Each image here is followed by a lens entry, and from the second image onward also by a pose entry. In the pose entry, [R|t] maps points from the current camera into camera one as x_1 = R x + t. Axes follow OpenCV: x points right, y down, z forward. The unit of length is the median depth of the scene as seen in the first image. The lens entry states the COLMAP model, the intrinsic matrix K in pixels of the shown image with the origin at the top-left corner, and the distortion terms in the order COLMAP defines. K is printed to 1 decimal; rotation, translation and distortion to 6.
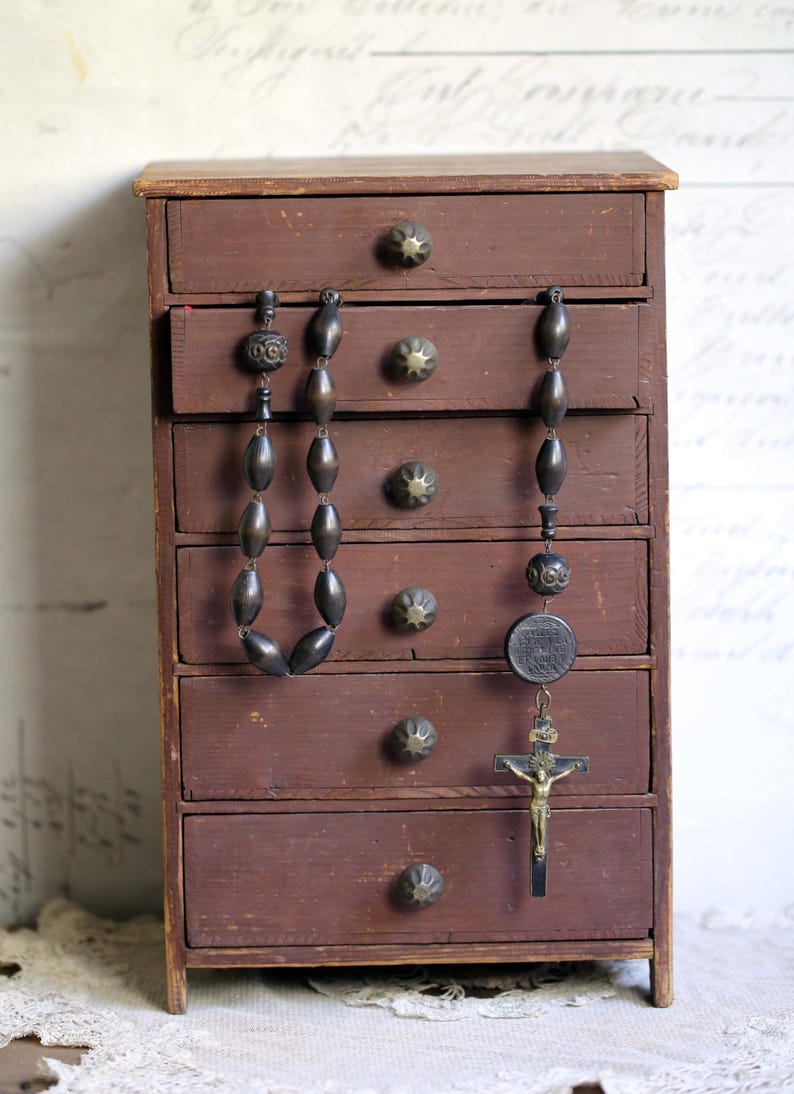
lens RADIAL K [[4051.2, 0, 398.7], [0, 4051.2, 547.2], [0, 0, 1]] dist [-0.056810, 0.000000]
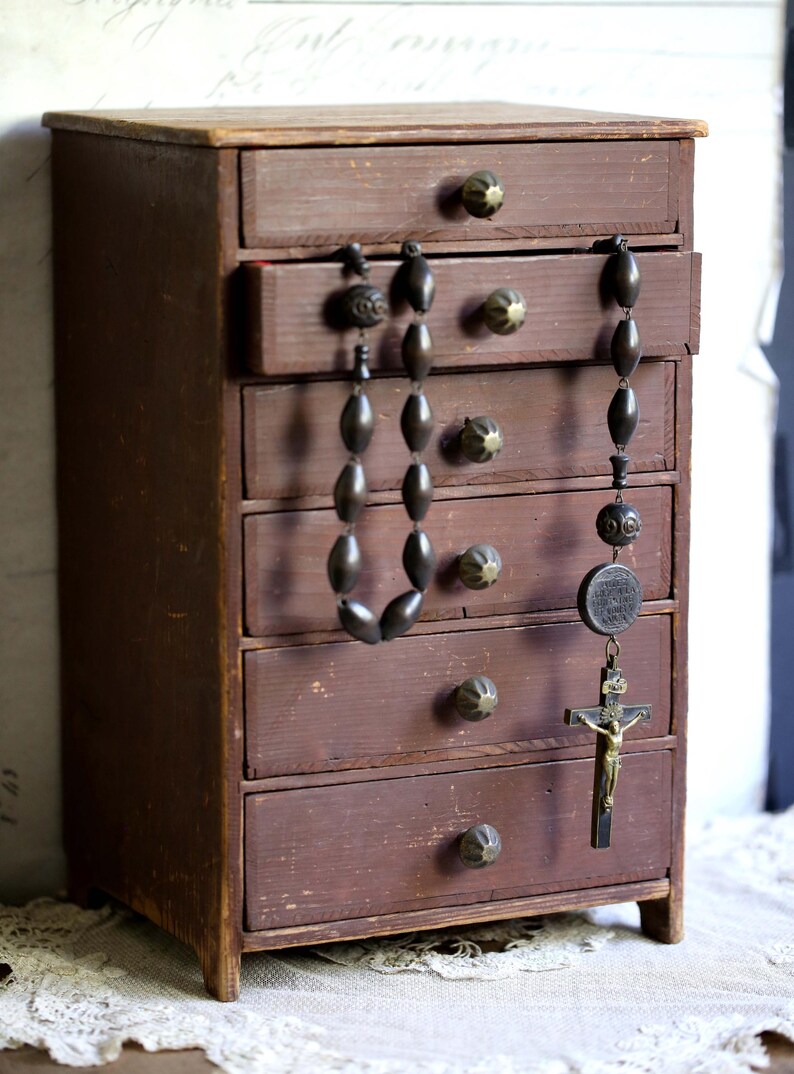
lens RADIAL K [[3441.1, 0, 423.1], [0, 3441.1, 560.6], [0, 0, 1]] dist [-0.055064, 0.000000]
pose [[0.909078, -0.054529, 0.413042, -0.349233], [0.042666, 0.998370, 0.037898, -0.018165], [-0.414436, -0.016829, 0.909923, 0.245035]]
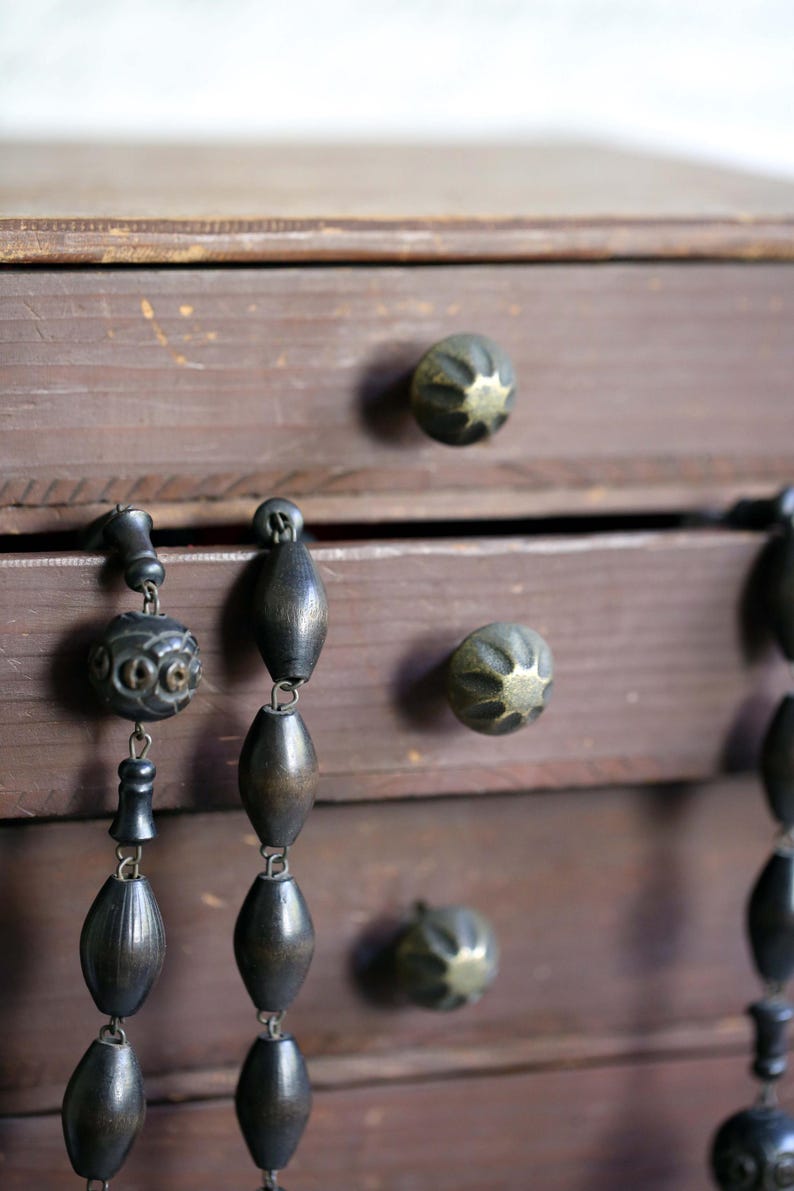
lens RADIAL K [[3681.8, 0, 392.3], [0, 3681.8, 605.1], [0, 0, 1]] dist [0.208898, 0.000000]
pose [[0.943023, -0.025483, 0.331749, -0.124750], [0.005876, 0.998183, 0.059970, -0.073607], [-0.332675, -0.054604, 0.941460, 0.637225]]
